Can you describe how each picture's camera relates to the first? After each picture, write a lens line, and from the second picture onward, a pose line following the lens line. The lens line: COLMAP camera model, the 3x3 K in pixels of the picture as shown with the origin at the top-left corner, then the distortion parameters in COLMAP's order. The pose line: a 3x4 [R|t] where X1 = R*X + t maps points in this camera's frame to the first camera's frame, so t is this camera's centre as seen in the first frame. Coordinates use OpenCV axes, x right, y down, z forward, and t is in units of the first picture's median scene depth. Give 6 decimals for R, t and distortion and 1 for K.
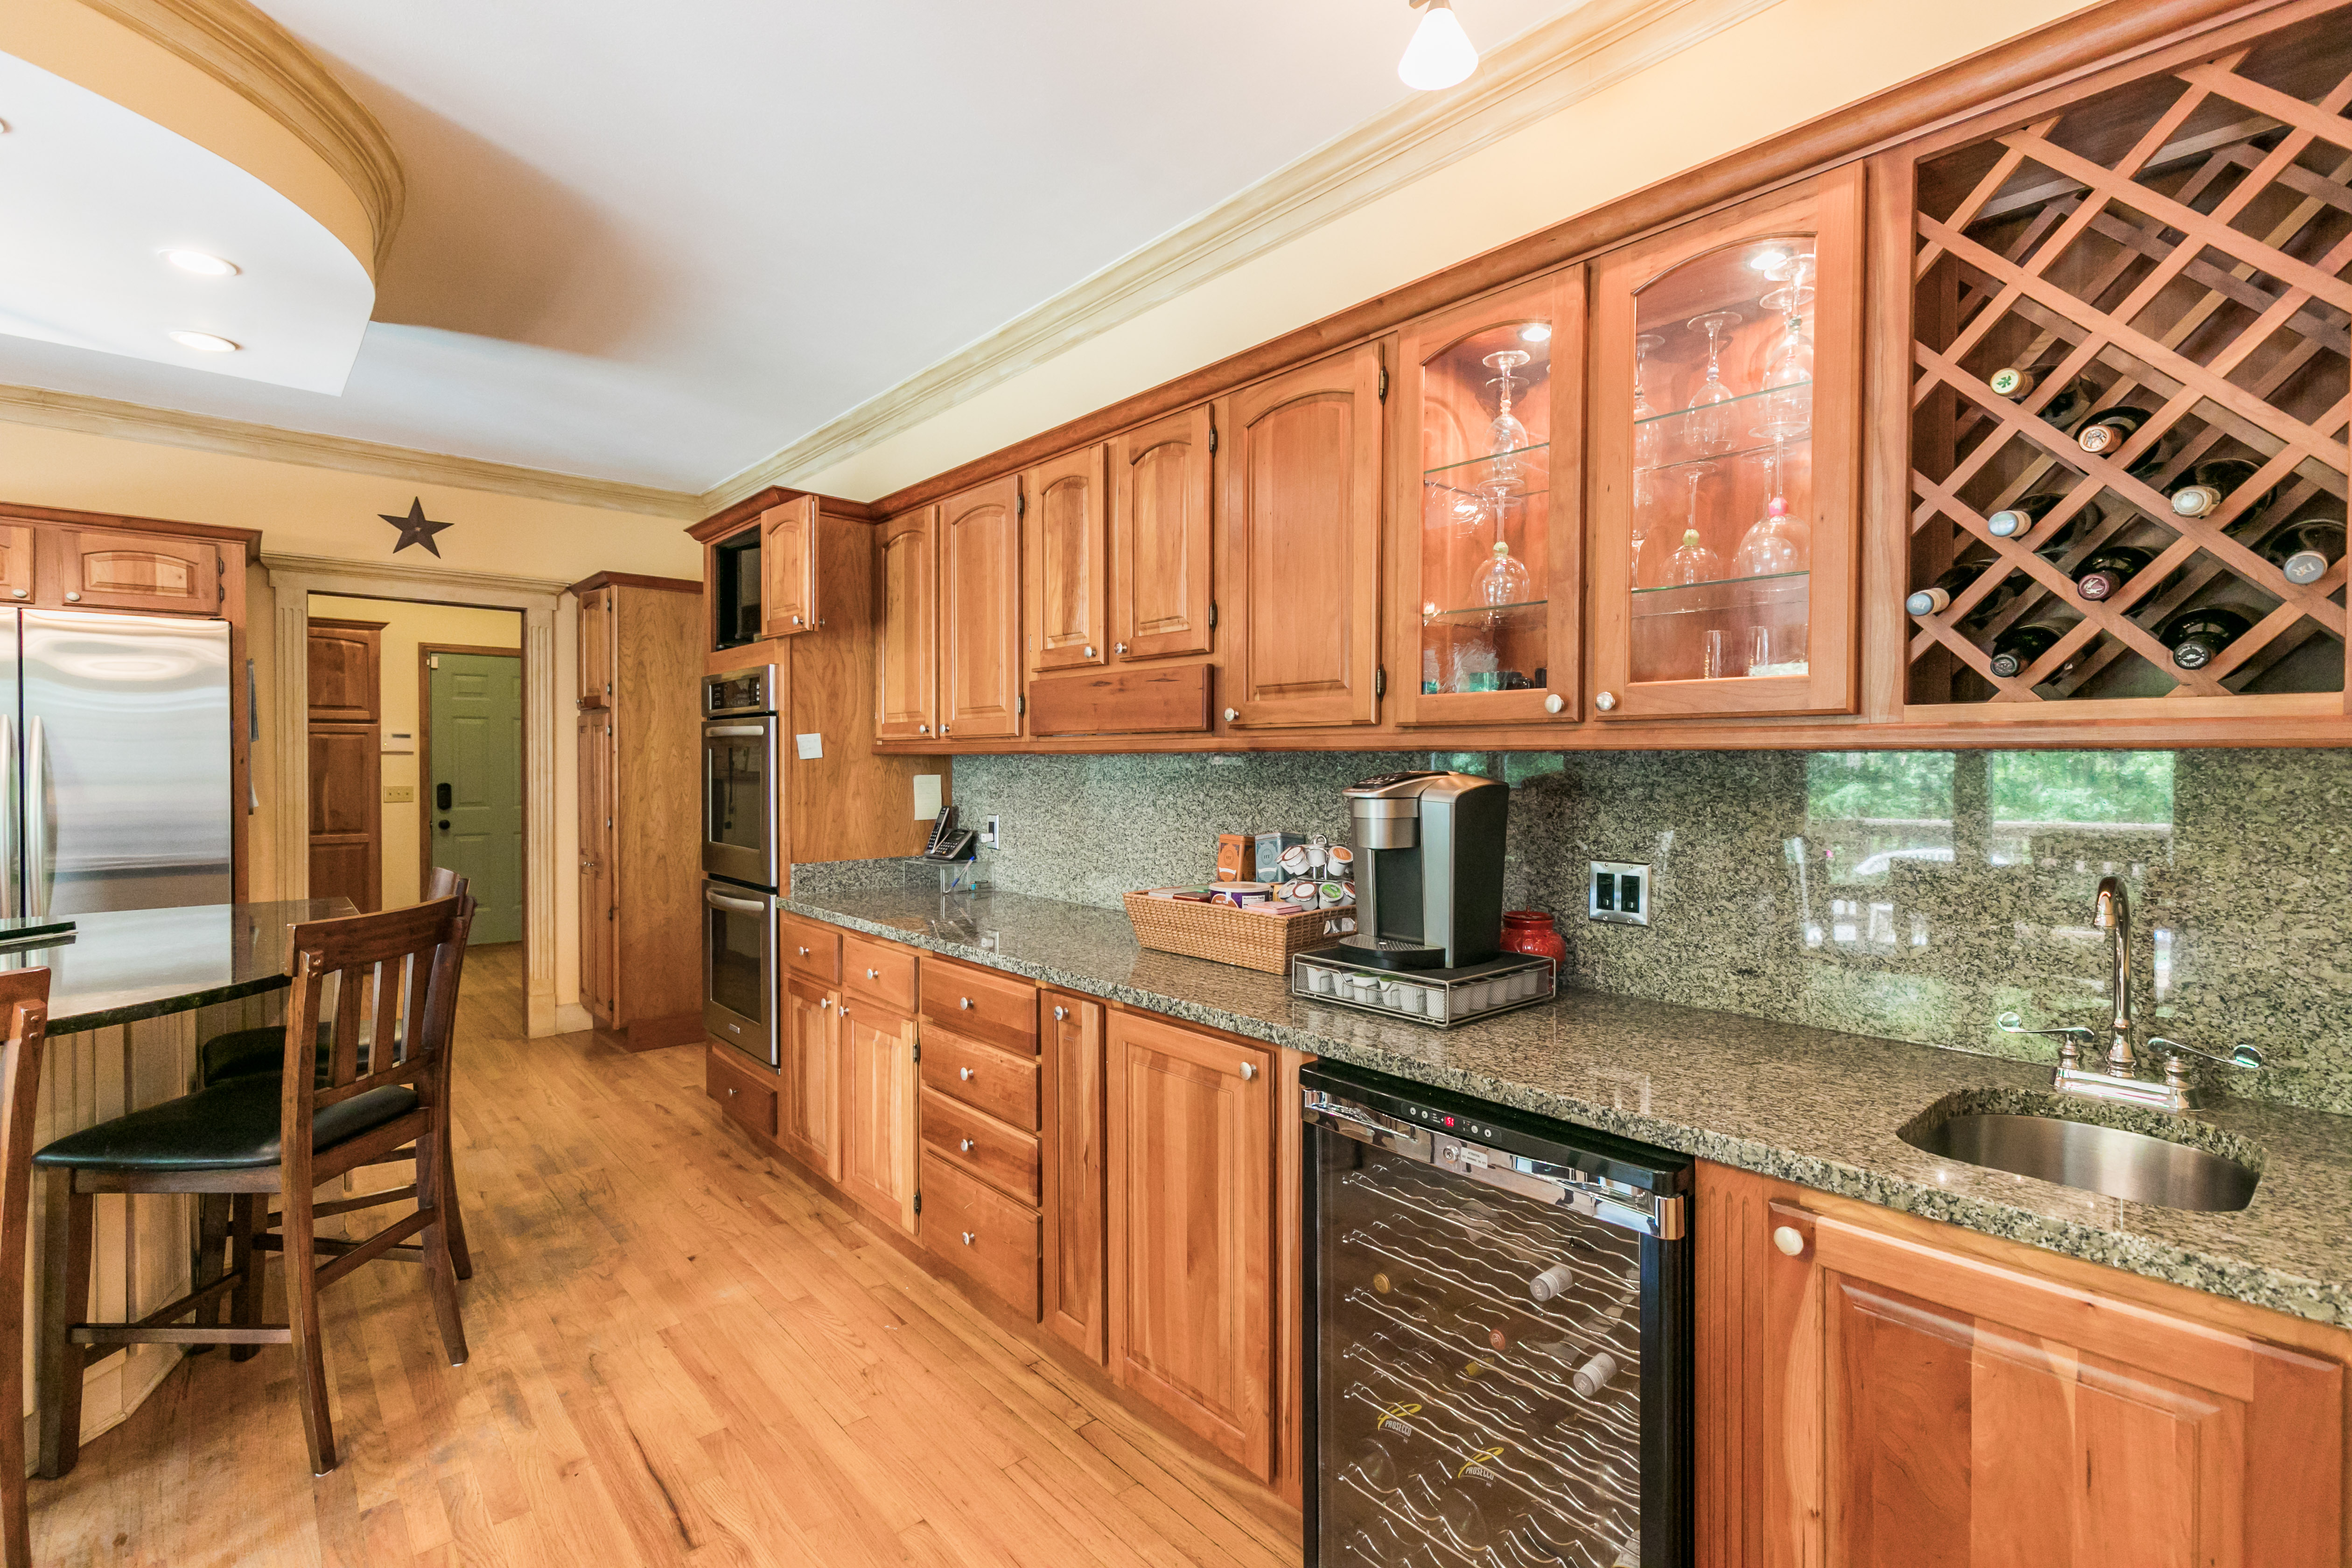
lens RADIAL K [[1069.7, 0, 1199.1], [0, 1069.7, 777.6], [0, 0, 1]] dist [0.013729, -0.003750]
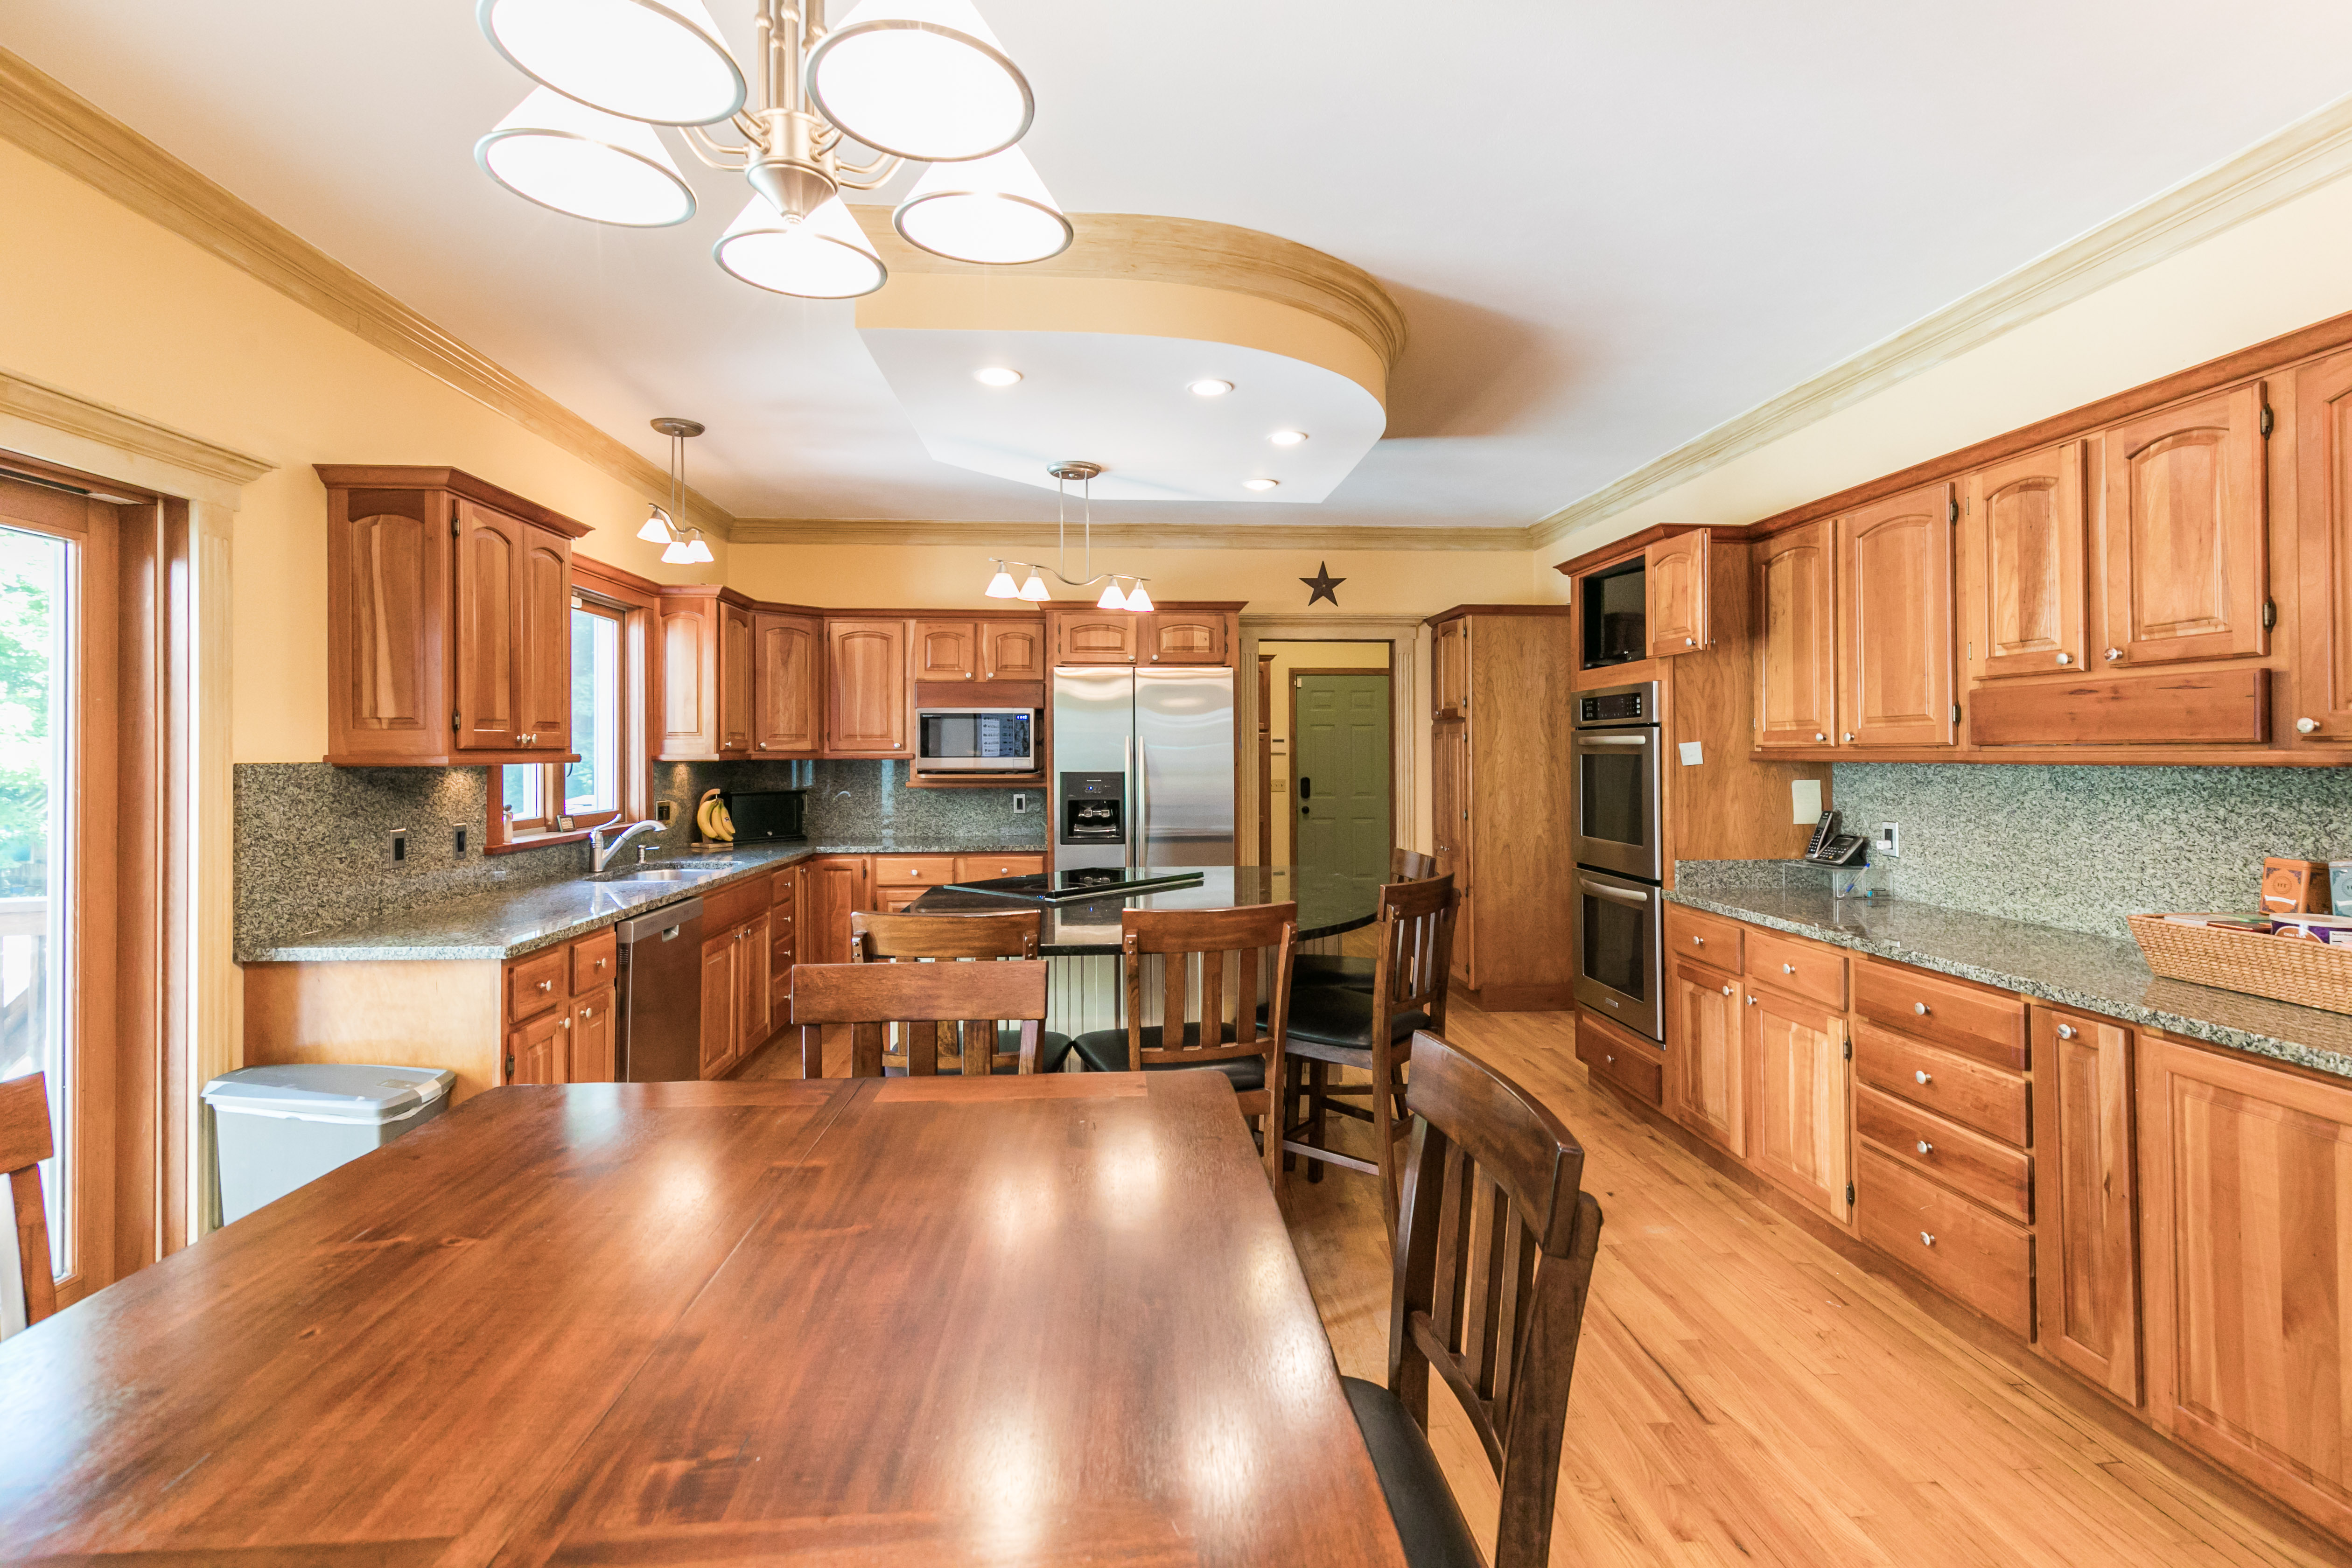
lens RADIAL K [[1069.7, 0, 1162.3], [0, 1069.7, 745.1], [0, 0, 1]] dist [0.013729, -0.003750]
pose [[0.783592, -0.010804, -0.621182, -0.106862], [-0.002283, 0.999792, -0.020269, -0.014975], [0.621272, 0.017301, 0.783404, -0.200690]]
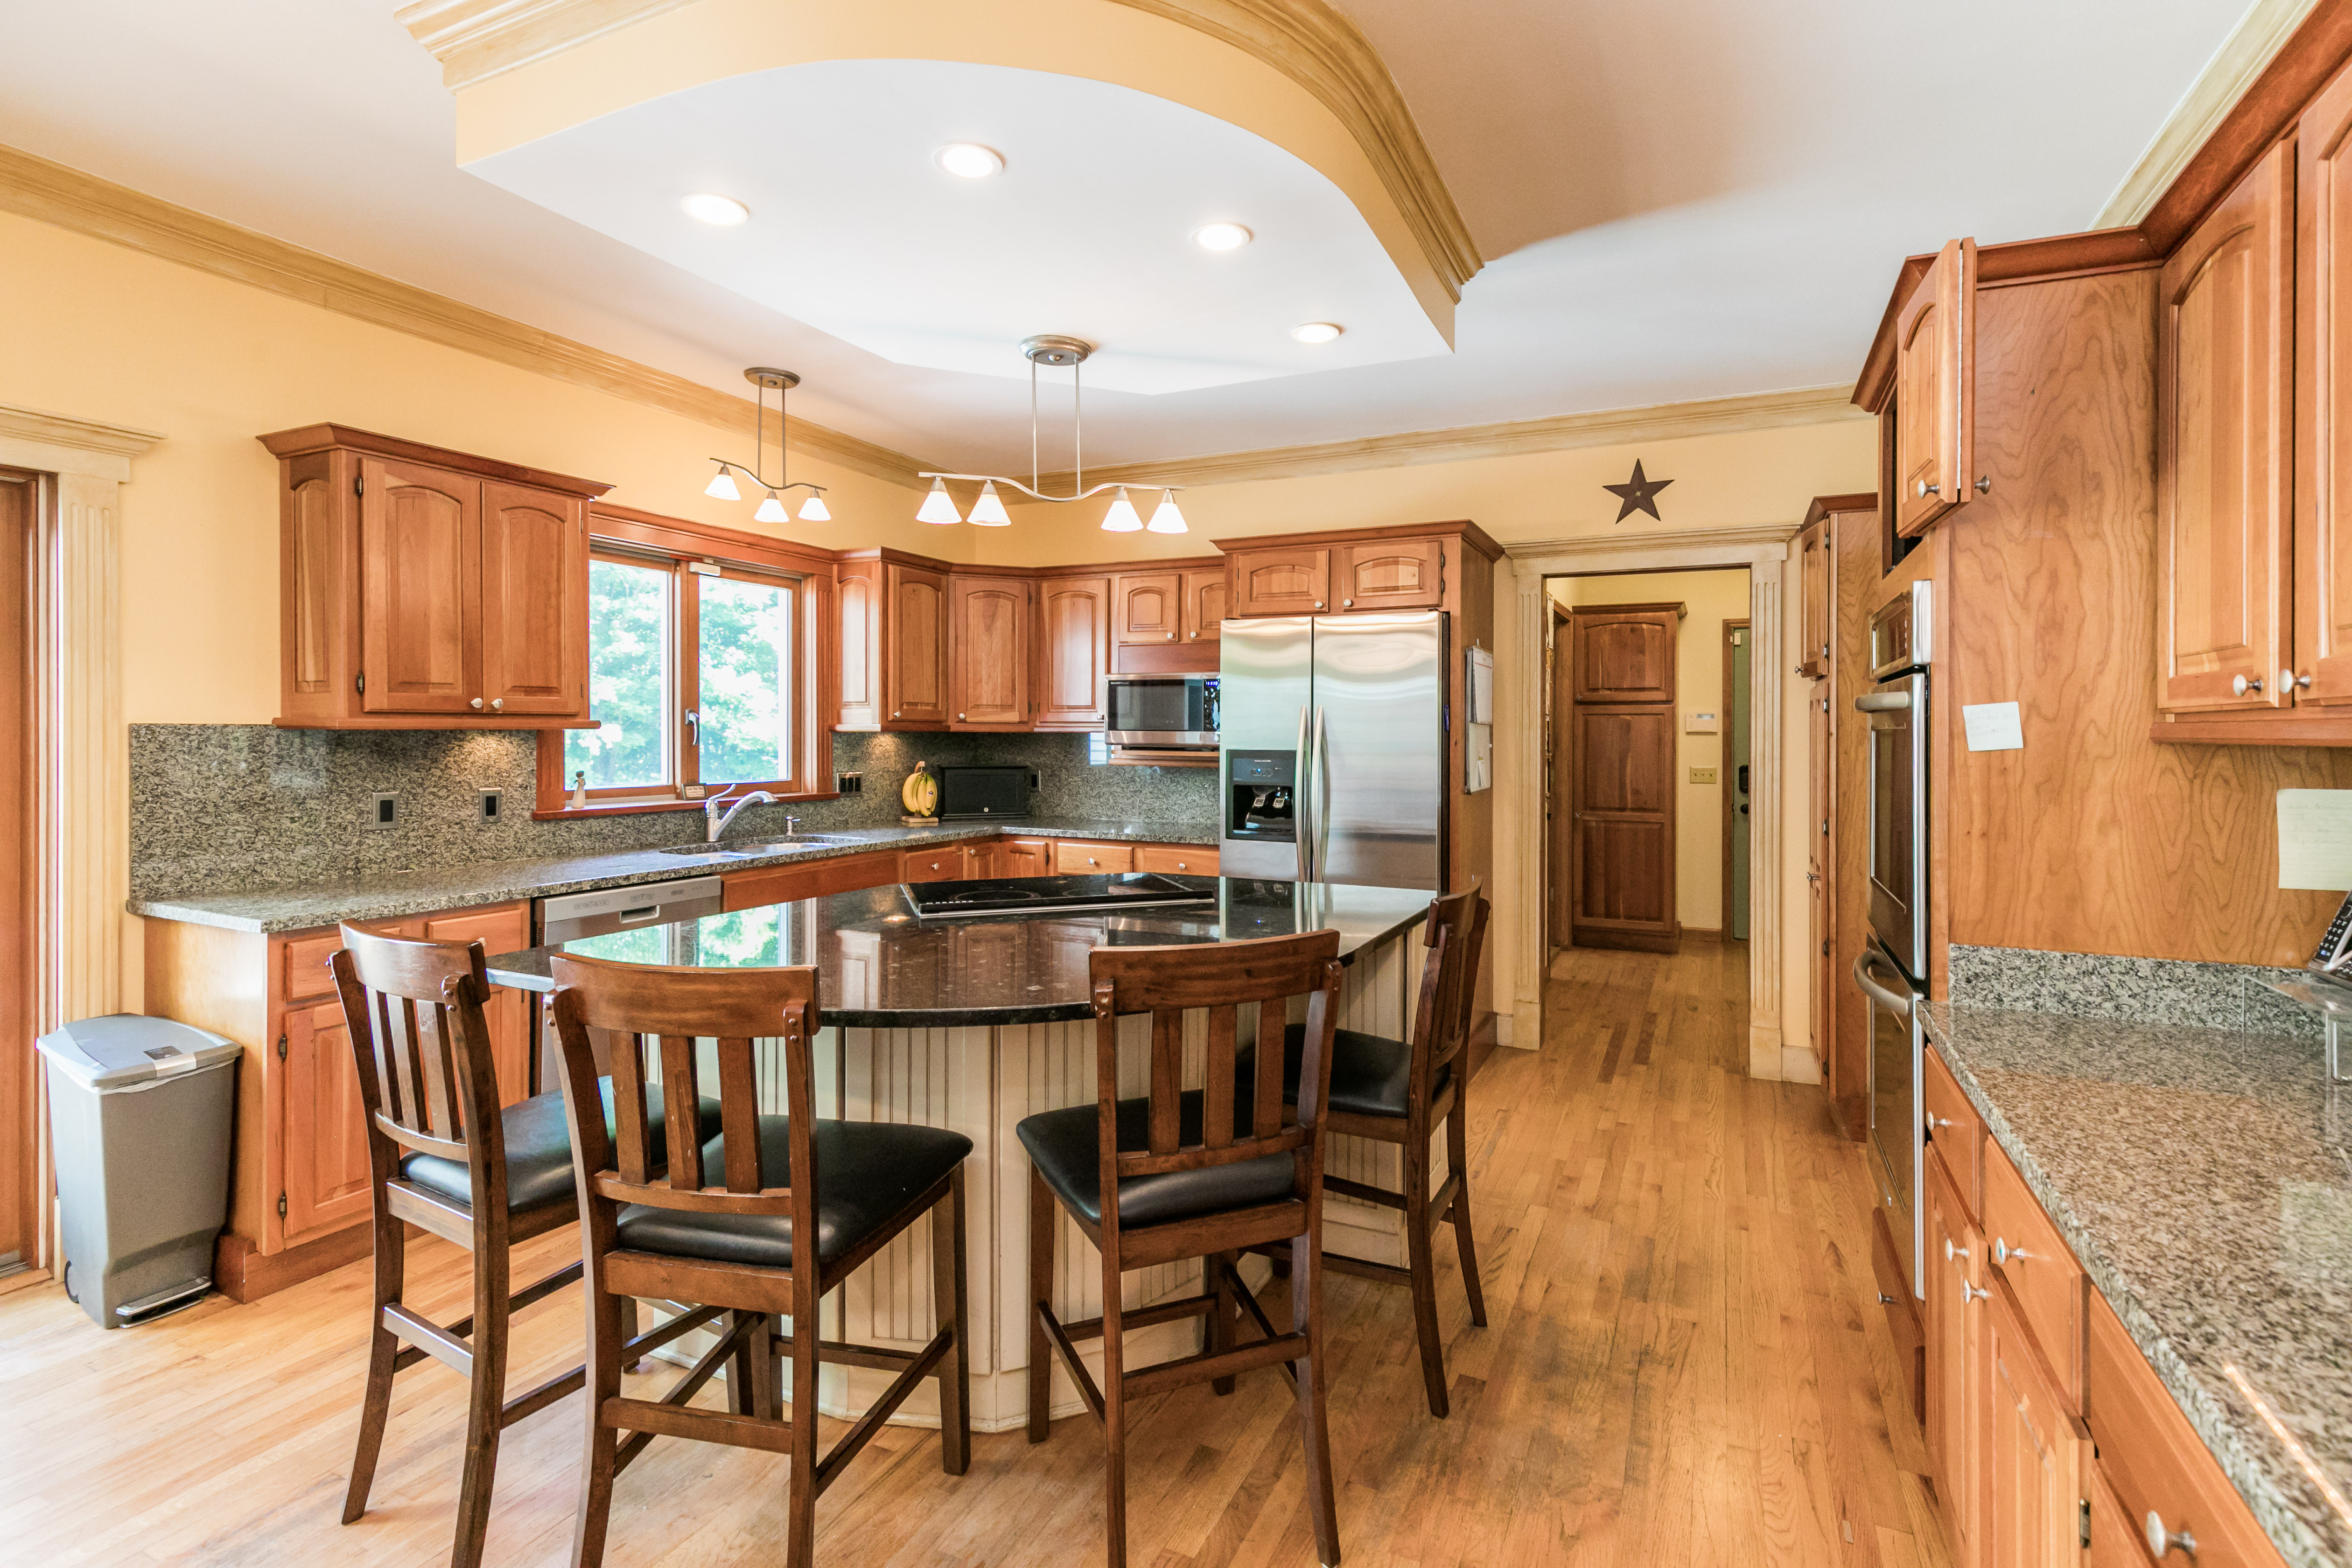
lens RADIAL K [[1069.7, 0, 1237.9], [0, 1069.7, 737.9], [0, 0, 1]] dist [0.013729, -0.003750]
pose [[0.399980, 0.003002, -0.916519, -0.025412], [-0.016594, 0.999854, -0.003967, -0.015901], [0.916374, 0.016795, 0.399971, 0.450736]]
